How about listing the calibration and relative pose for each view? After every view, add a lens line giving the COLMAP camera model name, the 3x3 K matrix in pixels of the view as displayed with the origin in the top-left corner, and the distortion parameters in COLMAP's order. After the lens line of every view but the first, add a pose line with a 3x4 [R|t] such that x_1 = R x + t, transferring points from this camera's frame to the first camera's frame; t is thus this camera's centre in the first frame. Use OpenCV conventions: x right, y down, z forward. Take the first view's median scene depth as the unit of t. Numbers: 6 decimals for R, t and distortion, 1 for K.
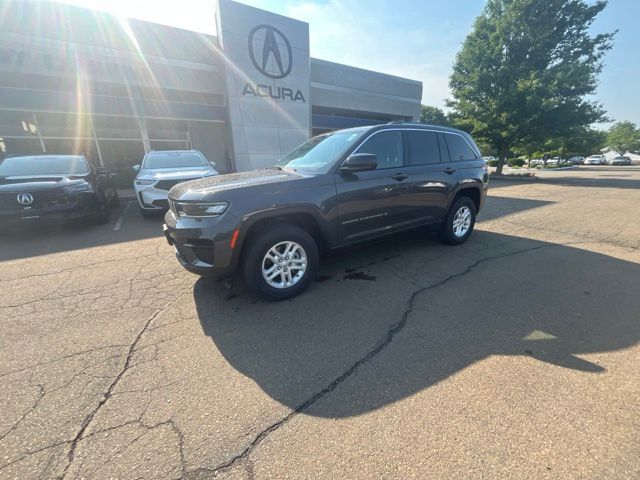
lens RADIAL K [[261.4, 0, 318.0], [0, 261.4, 239.7], [0, 0, 1]] dist [-0.003243, 0.000452]
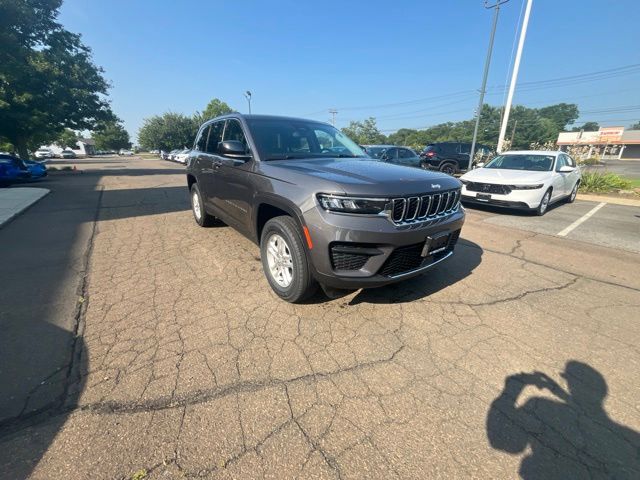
lens RADIAL K [[261.4, 0, 318.6], [0, 261.4, 240.0], [0, 0, 1]] dist [-0.003243, 0.000452]
pose [[-0.080139, -0.297153, 0.951461, -0.941866], [0.275560, 0.910727, 0.307642, -0.264849], [-0.957938, 0.286839, 0.008899, 0.984217]]
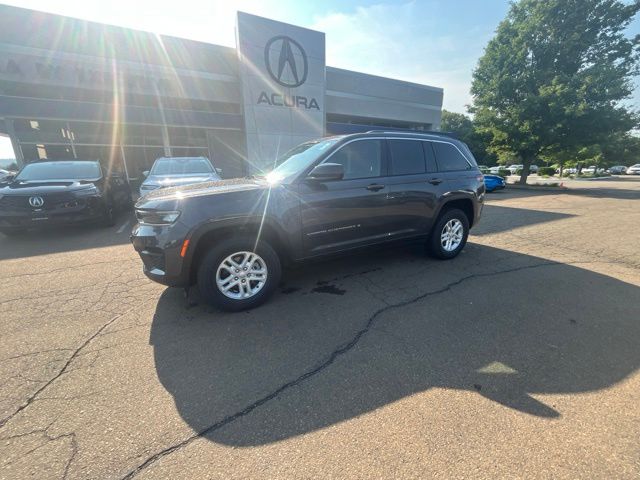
lens RADIAL K [[261.4, 0, 318.4], [0, 261.4, 239.2], [0, 0, 1]] dist [-0.003243, 0.000452]
pose [[0.996517, 0.030391, -0.077651, 0.156680], [-0.032298, 0.999204, -0.023425, -0.017802], [0.076877, 0.025852, 0.996705, 0.026902]]
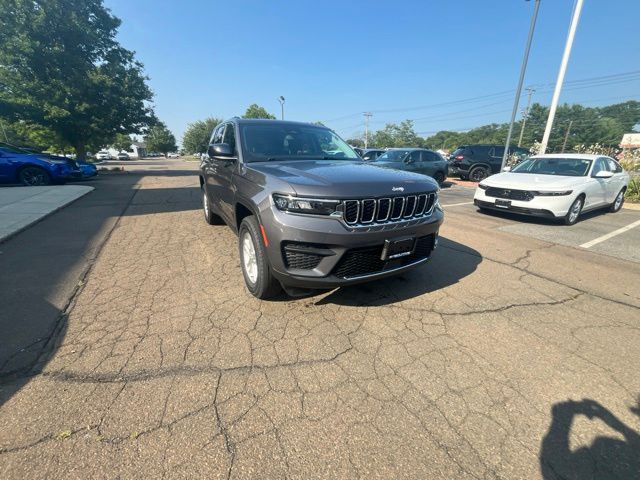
lens RADIAL K [[261.4, 0, 319.1], [0, 261.4, 240.2], [0, 0, 1]] dist [-0.003243, 0.000452]
pose [[0.044229, -0.288818, 0.956362, -0.959502], [0.271520, 0.924739, 0.266712, -0.221644], [-0.961416, 0.247875, 0.119320, 0.839723]]
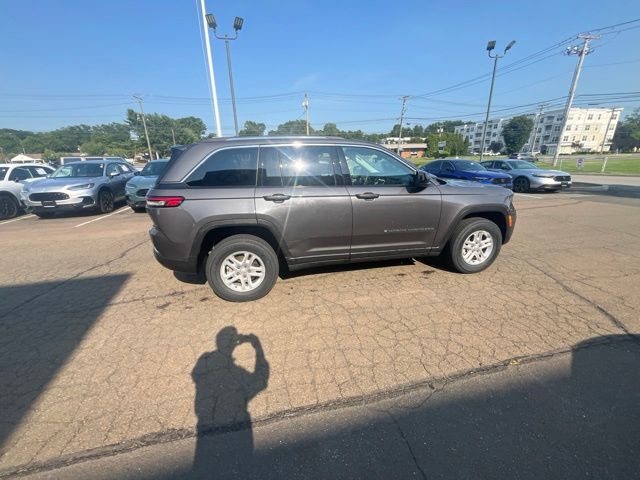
lens RADIAL K [[261.4, 0, 319.2], [0, 261.4, 239.9], [0, 0, 1]] dist [-0.003243, 0.000452]
pose [[-0.939783, -0.063216, 0.335875, -0.138000], [0.137480, 0.829806, 0.540852, -0.654370], [-0.312901, 0.554459, -0.771147, 1.966601]]
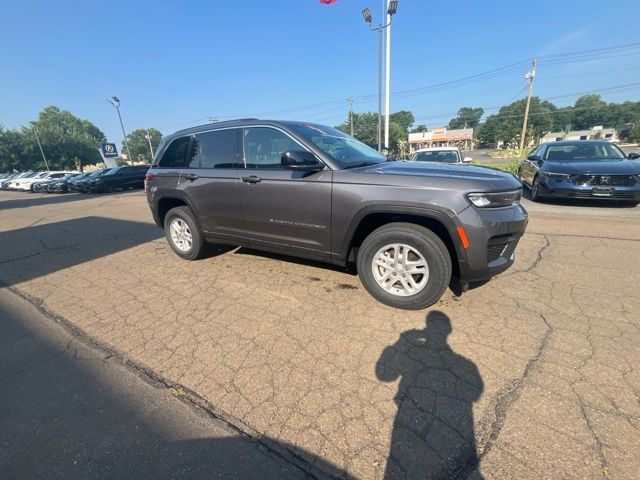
lens RADIAL K [[261.4, 0, 318.6], [0, 261.4, 239.3], [0, 0, 1]] dist [-0.003243, 0.000452]
pose [[-0.474931, -0.219599, 0.852183, -0.760479], [0.312824, 0.862990, 0.396724, -0.406354], [-0.822546, 0.455000, -0.341165, 1.413914]]
